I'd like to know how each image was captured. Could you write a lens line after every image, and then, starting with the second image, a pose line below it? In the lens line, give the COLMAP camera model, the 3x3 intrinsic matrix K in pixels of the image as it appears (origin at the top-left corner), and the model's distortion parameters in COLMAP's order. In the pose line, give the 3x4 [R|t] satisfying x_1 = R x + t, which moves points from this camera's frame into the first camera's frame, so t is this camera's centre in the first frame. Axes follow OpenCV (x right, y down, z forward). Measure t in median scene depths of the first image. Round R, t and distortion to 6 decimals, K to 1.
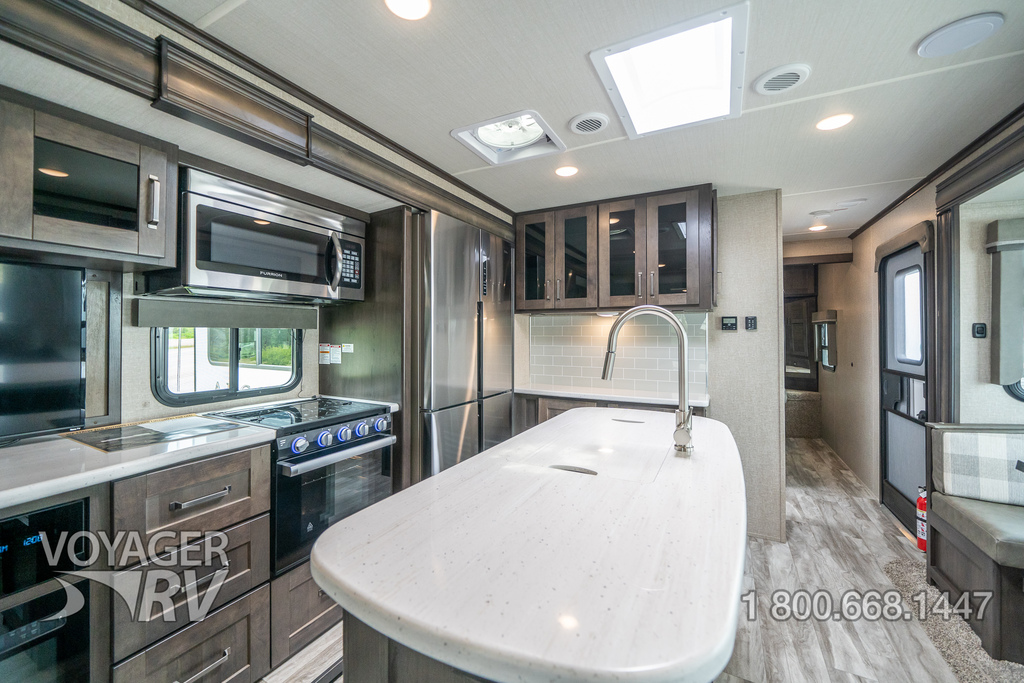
lens RADIAL K [[397.8, 0, 509.6], [0, 397.8, 333.7], [0, 0, 1]] dist [-0.007833, -0.000372]
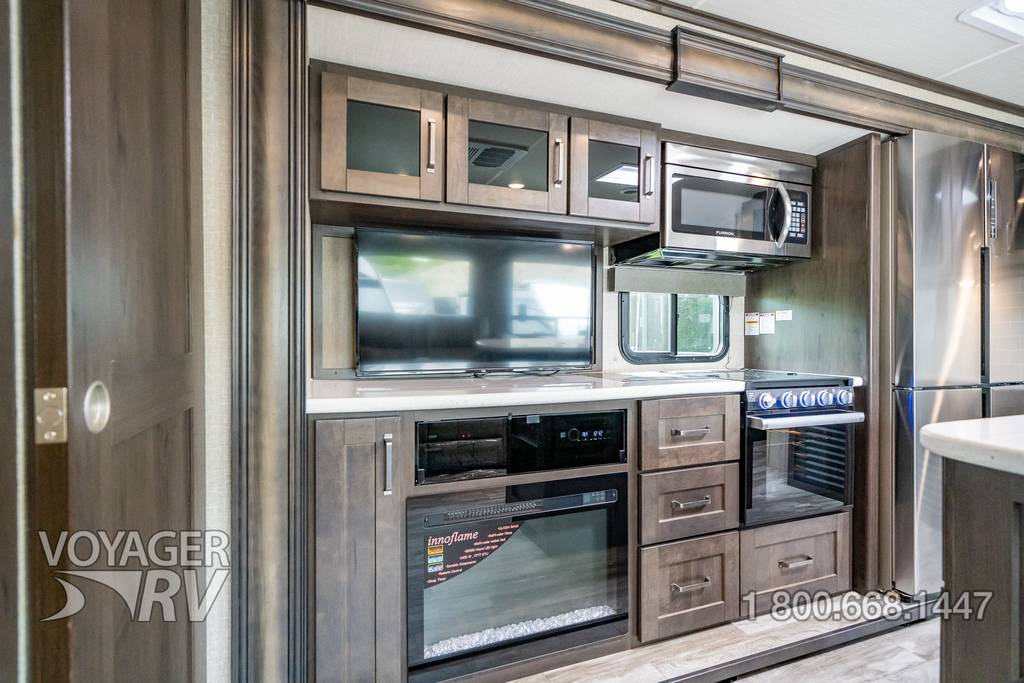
lens RADIAL K [[486.7, 0, 514.4], [0, 486.7, 342.2], [0, 0, 1]] dist [0.000968, -0.002508]
pose [[0.751534, 0.005135, -0.659675, -0.171249], [-0.001443, 0.999980, 0.006140, 0.107507], [0.659693, -0.003662, 0.751526, -0.250012]]
